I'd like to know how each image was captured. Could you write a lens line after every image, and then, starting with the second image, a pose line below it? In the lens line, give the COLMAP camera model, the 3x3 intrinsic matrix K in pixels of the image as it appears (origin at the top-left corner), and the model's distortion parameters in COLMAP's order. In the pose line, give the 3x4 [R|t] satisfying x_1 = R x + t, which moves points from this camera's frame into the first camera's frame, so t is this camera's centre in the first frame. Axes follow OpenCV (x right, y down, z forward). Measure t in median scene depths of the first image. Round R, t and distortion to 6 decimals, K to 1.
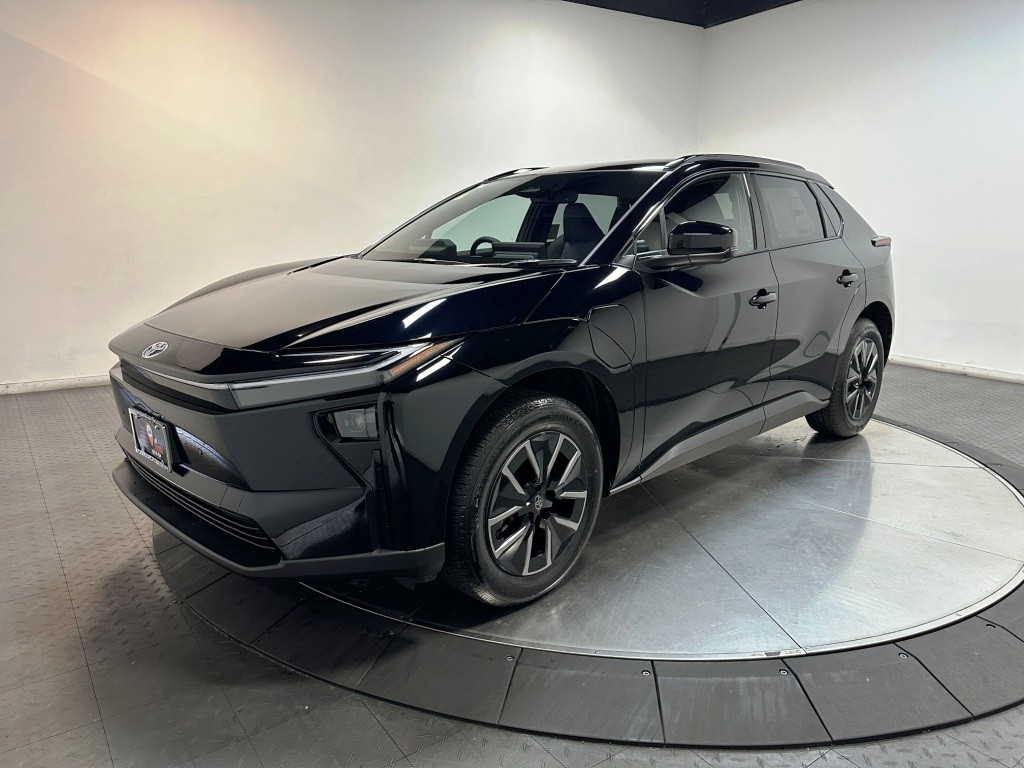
lens RADIAL K [[717.5, 0, 511.2], [0, 717.5, 375.7], [0, 0, 1]] dist [-0.017843, -0.006051]
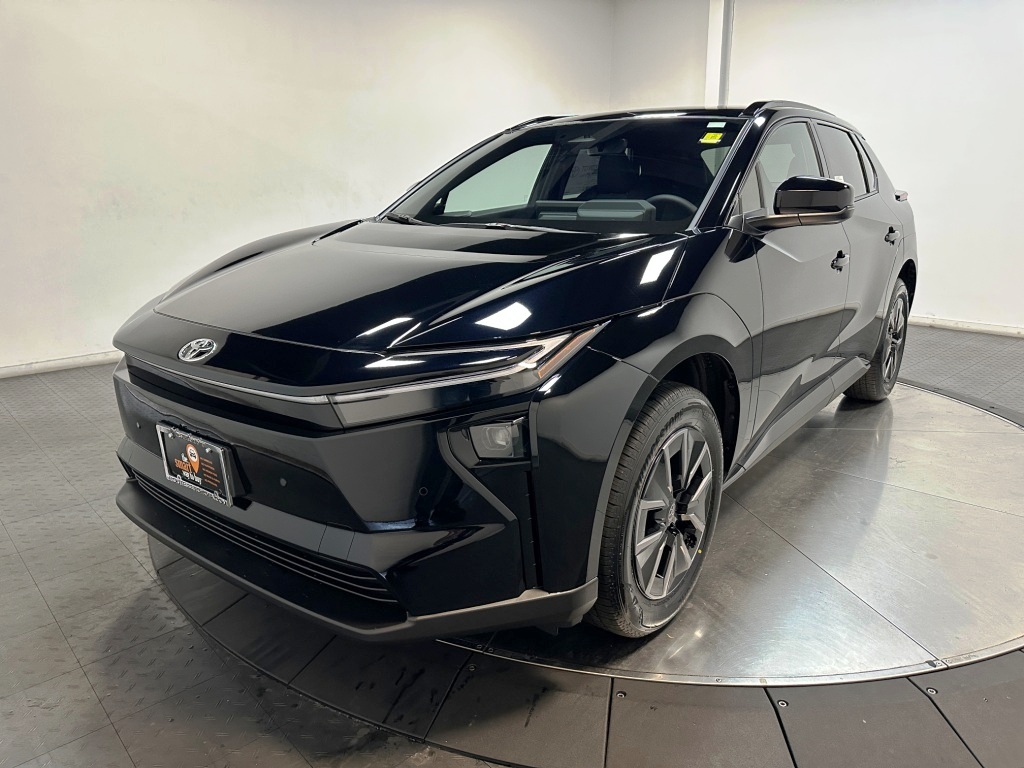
lens RADIAL K [[717.5, 0, 506.3], [0, 717.5, 380.5], [0, 0, 1]] dist [-0.017843, -0.006051]
pose [[0.992259, -0.038676, 0.118012, -0.209804], [0.030777, 0.997208, 0.068037, -0.035838], [-0.120314, -0.063878, 0.990679, 0.159177]]
